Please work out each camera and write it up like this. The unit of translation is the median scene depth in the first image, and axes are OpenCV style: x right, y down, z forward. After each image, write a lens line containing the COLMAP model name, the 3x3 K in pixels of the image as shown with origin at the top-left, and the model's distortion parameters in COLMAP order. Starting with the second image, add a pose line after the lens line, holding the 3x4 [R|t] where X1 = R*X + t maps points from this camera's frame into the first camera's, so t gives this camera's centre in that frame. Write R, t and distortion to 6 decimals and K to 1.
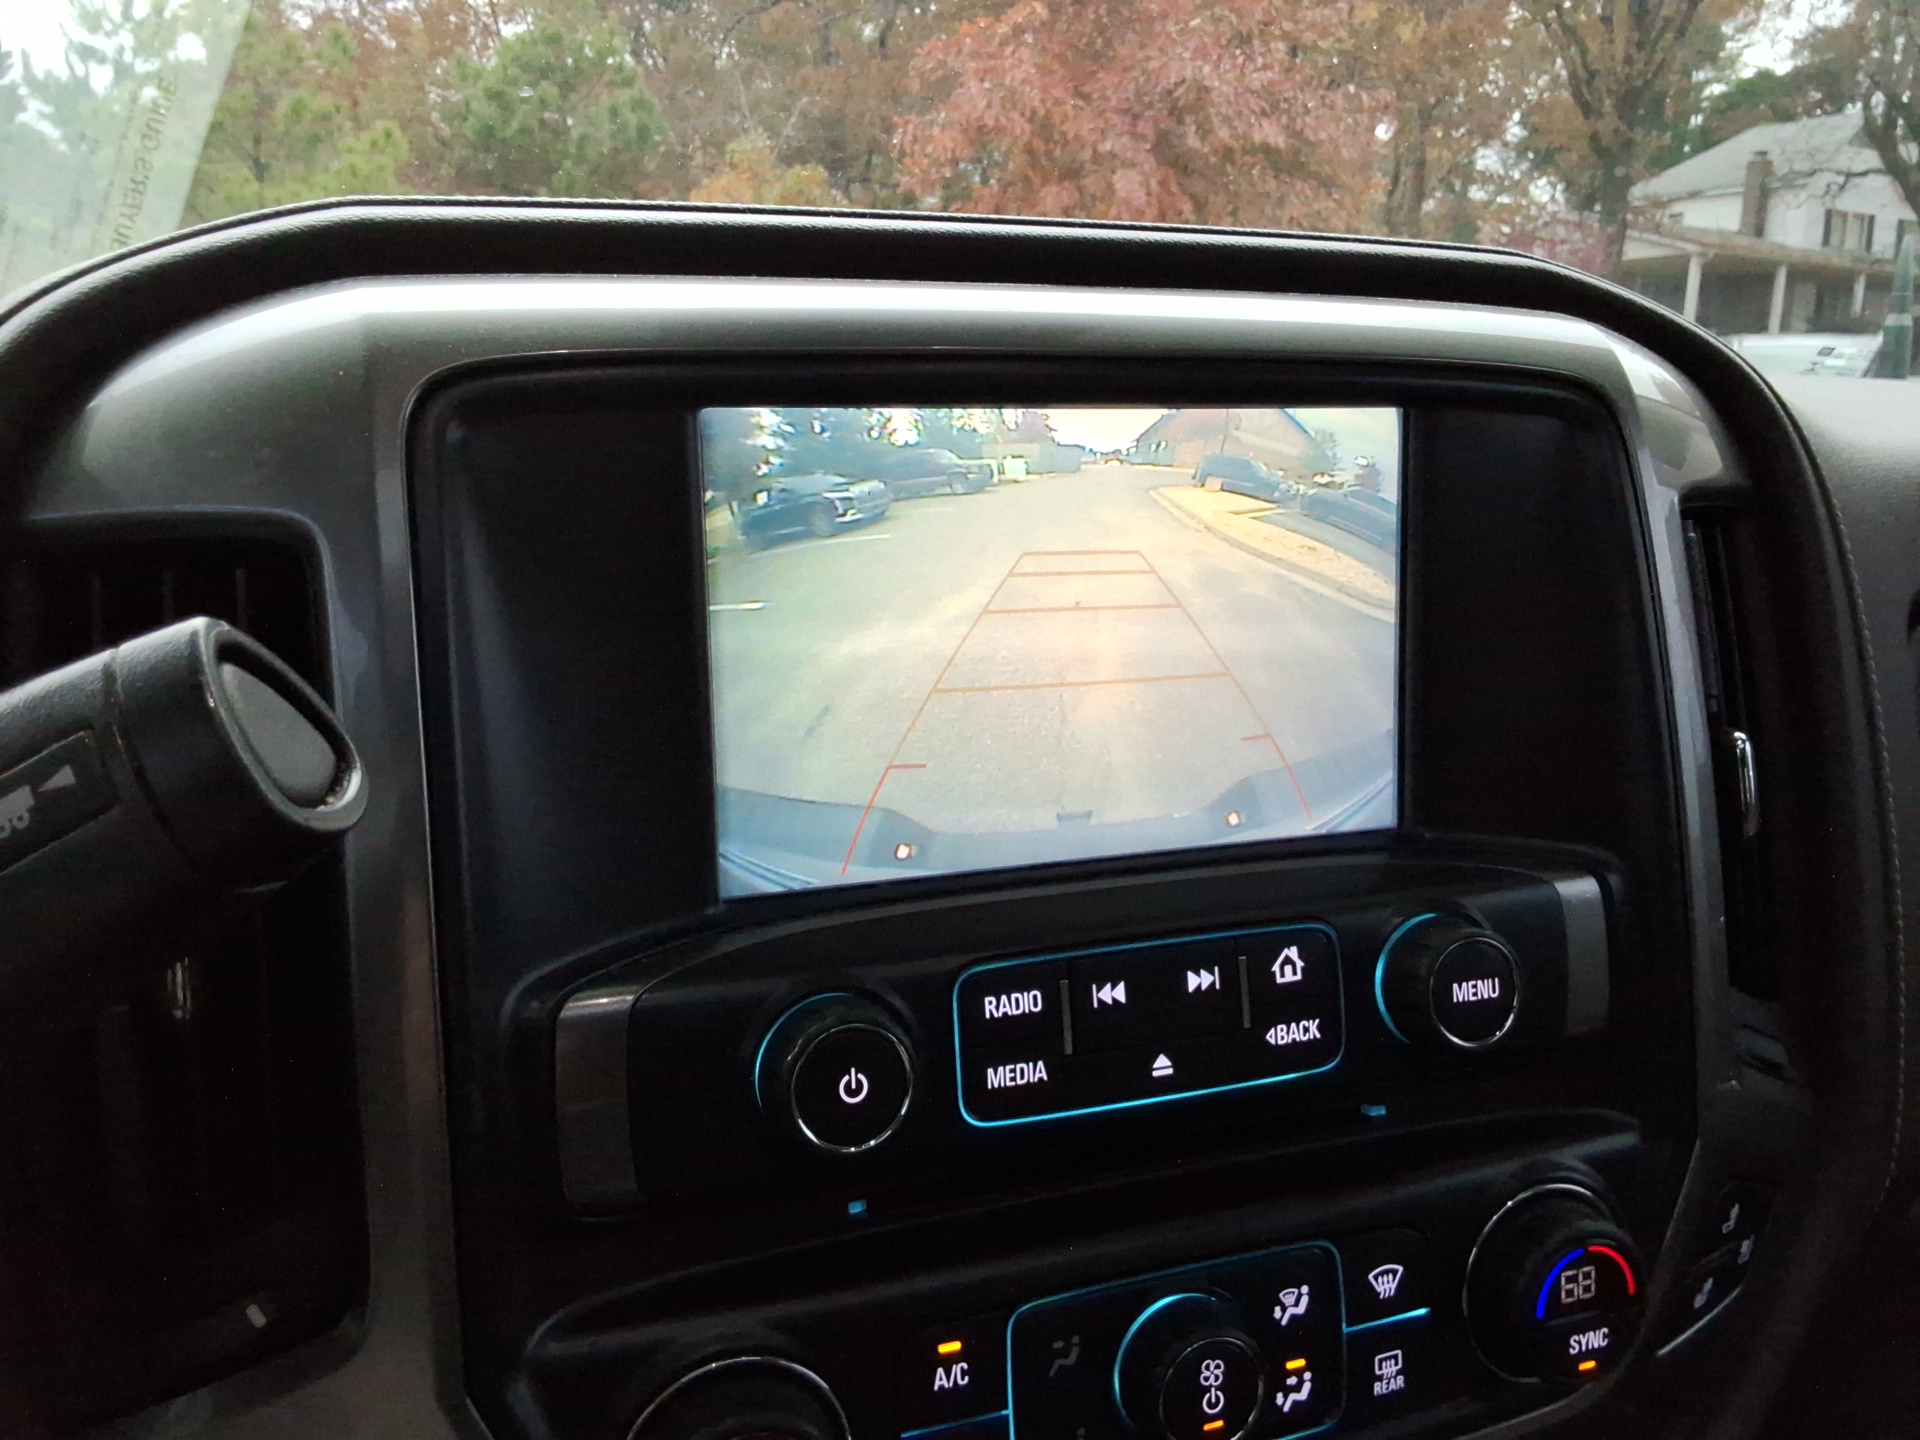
lens RADIAL K [[1546.5, 0, 977.1], [0, 1546.5, 688.0], [0, 0, 1]] dist [0.104074, -0.159394]
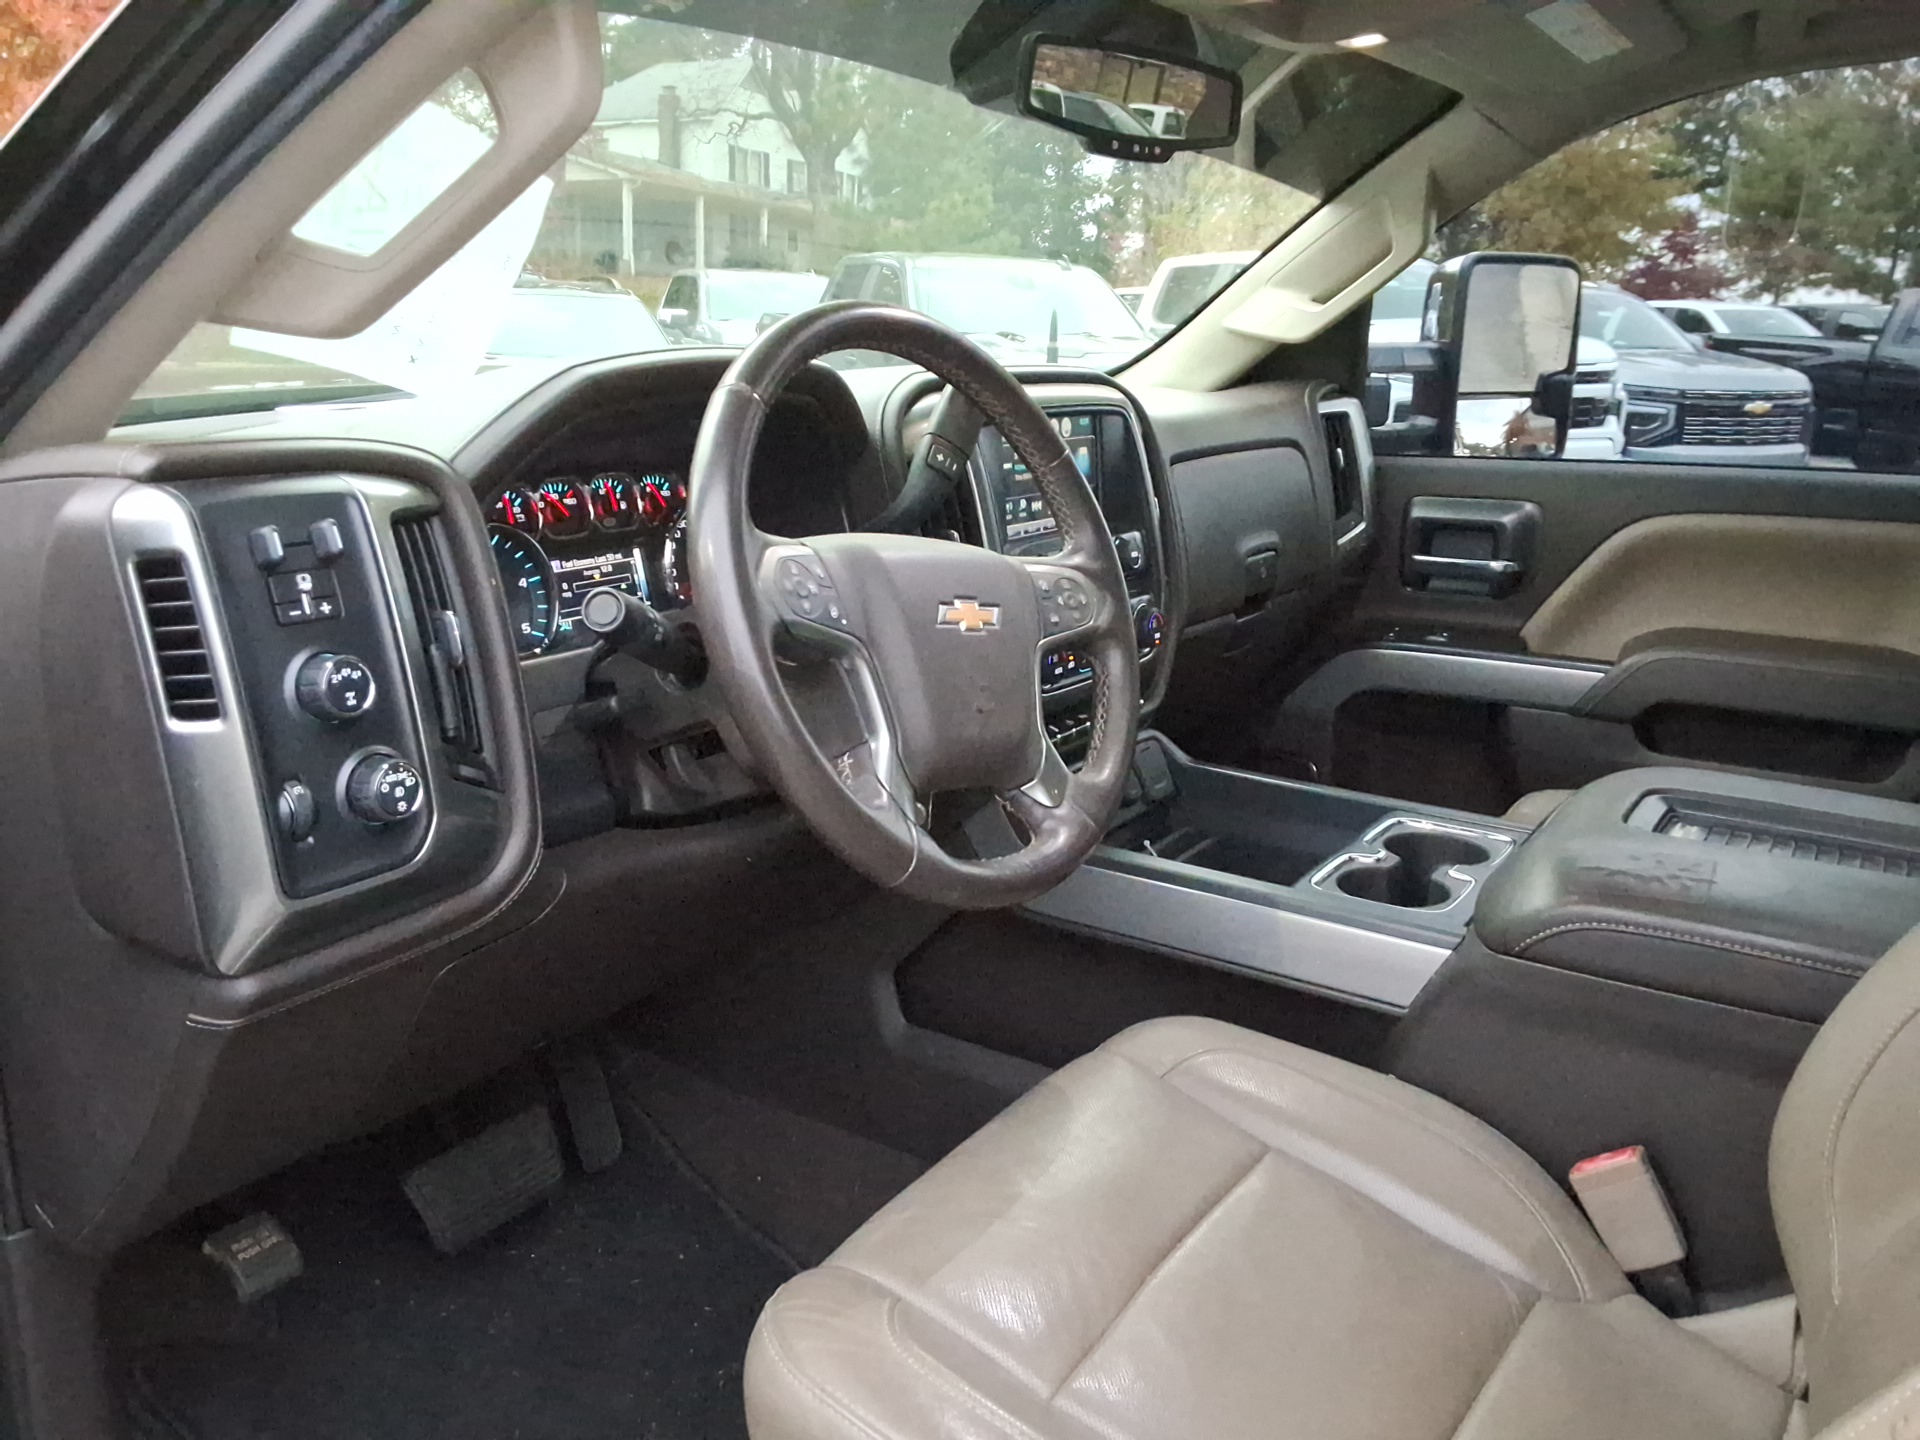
lens RADIAL K [[1546.5, 0, 985.7], [0, 1546.5, 681.6], [0, 0, 1]] dist [0.104074, -0.159394]
pose [[0.802523, -0.126336, 0.583092, -2.189812], [0.097378, 0.991954, 0.080899, 0.136505], [-0.588621, -0.008143, 0.808368, -1.890328]]
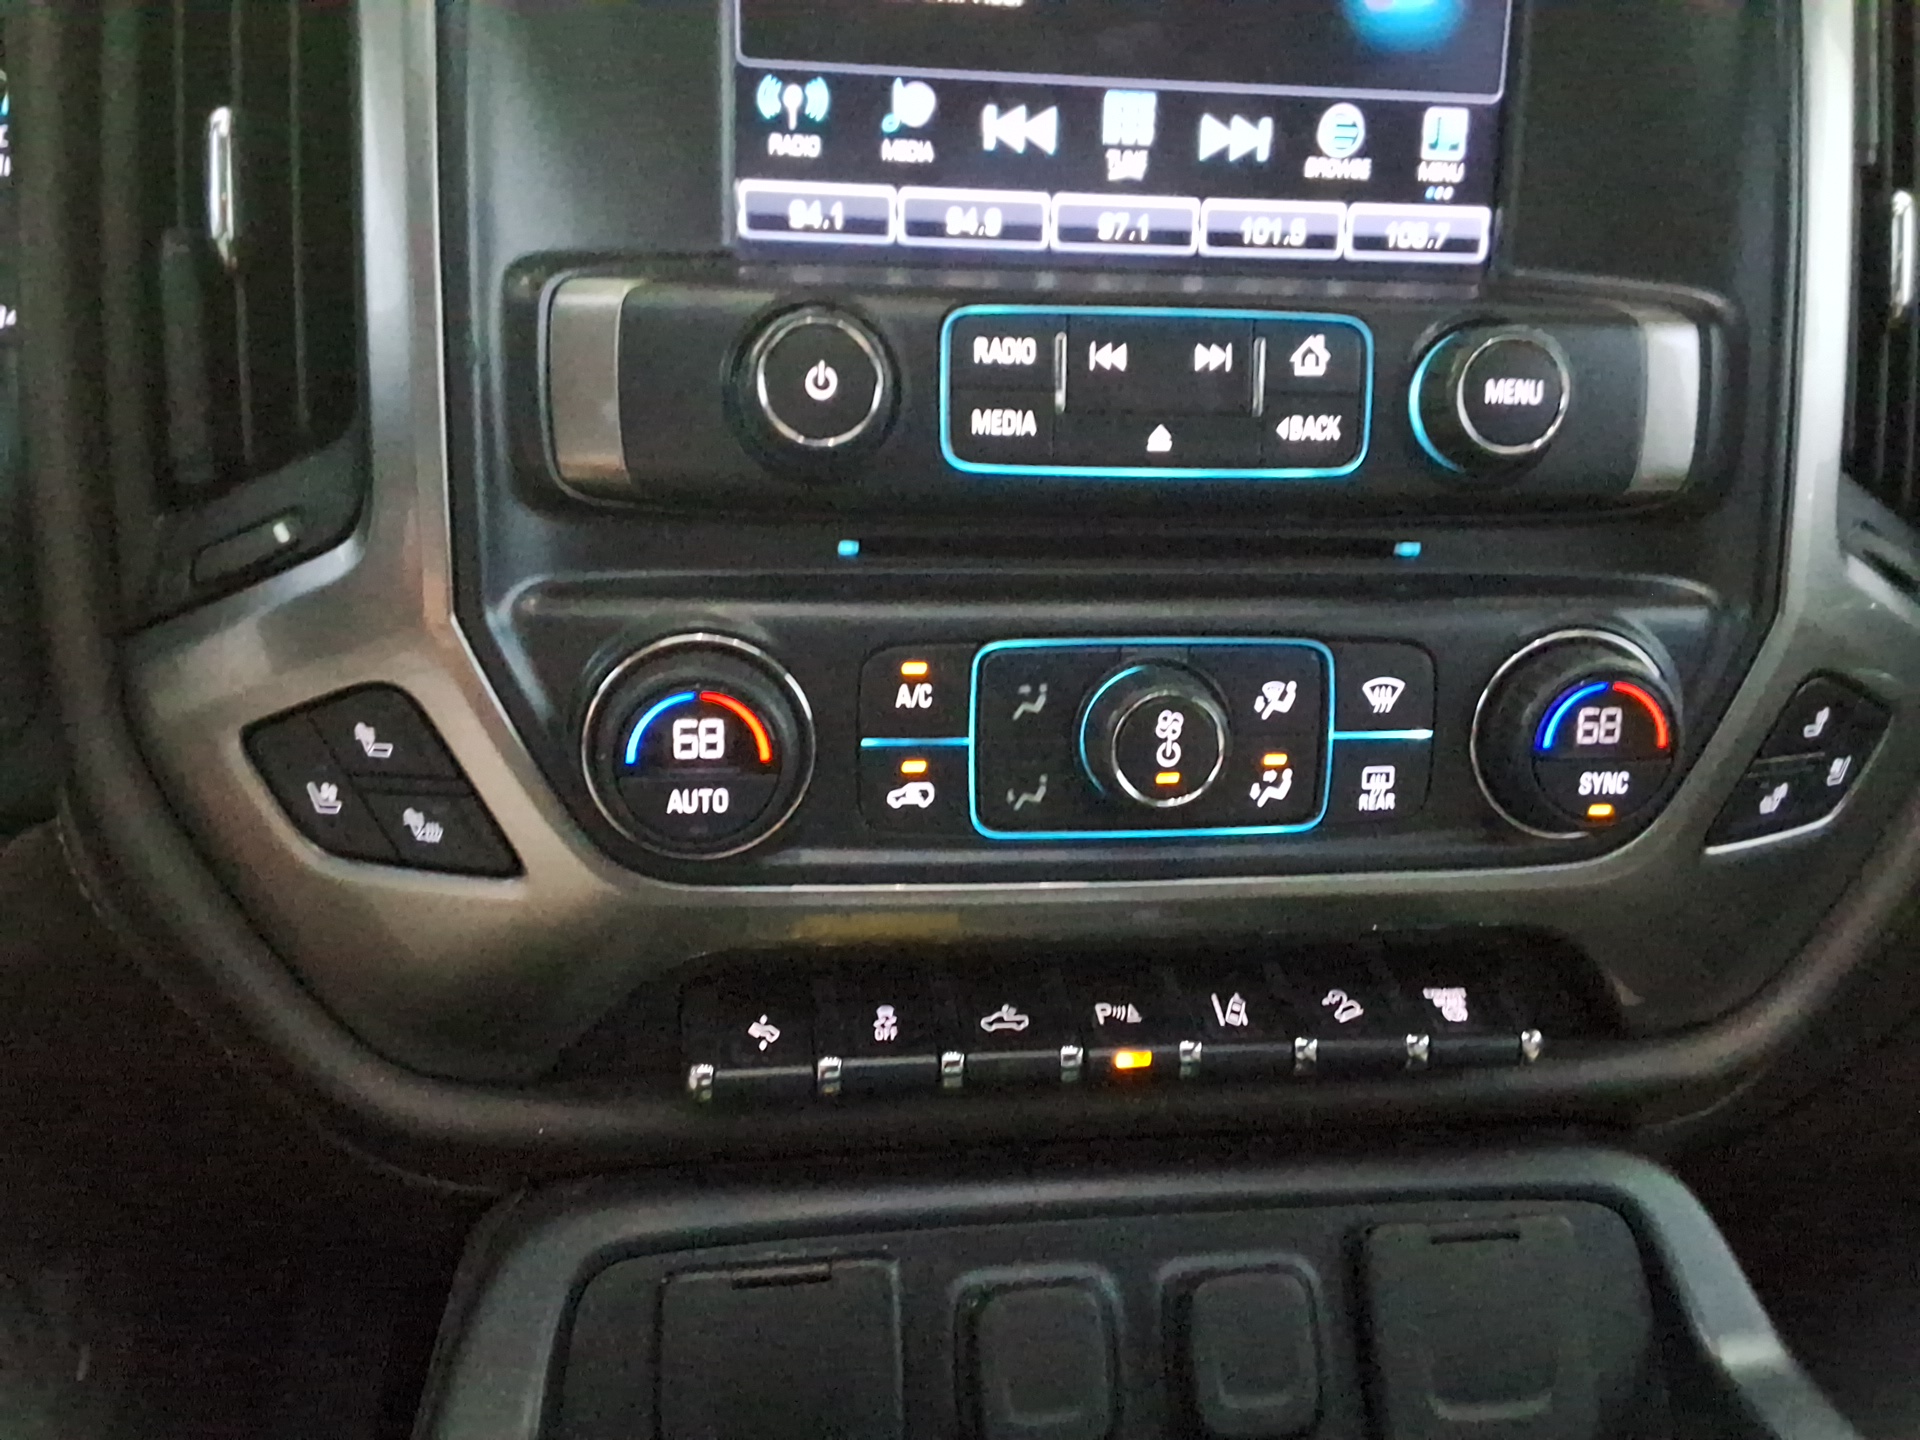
lens RADIAL K [[1546.5, 0, 979.7], [0, 1546.5, 706.9], [0, 0, 1]] dist [0.104074, -0.159394]
pose [[0.975732, 0.091079, -0.199127, 0.184031], [-0.068719, 0.990815, 0.116465, 0.255349], [0.207905, -0.099955, 0.973028, 0.002837]]
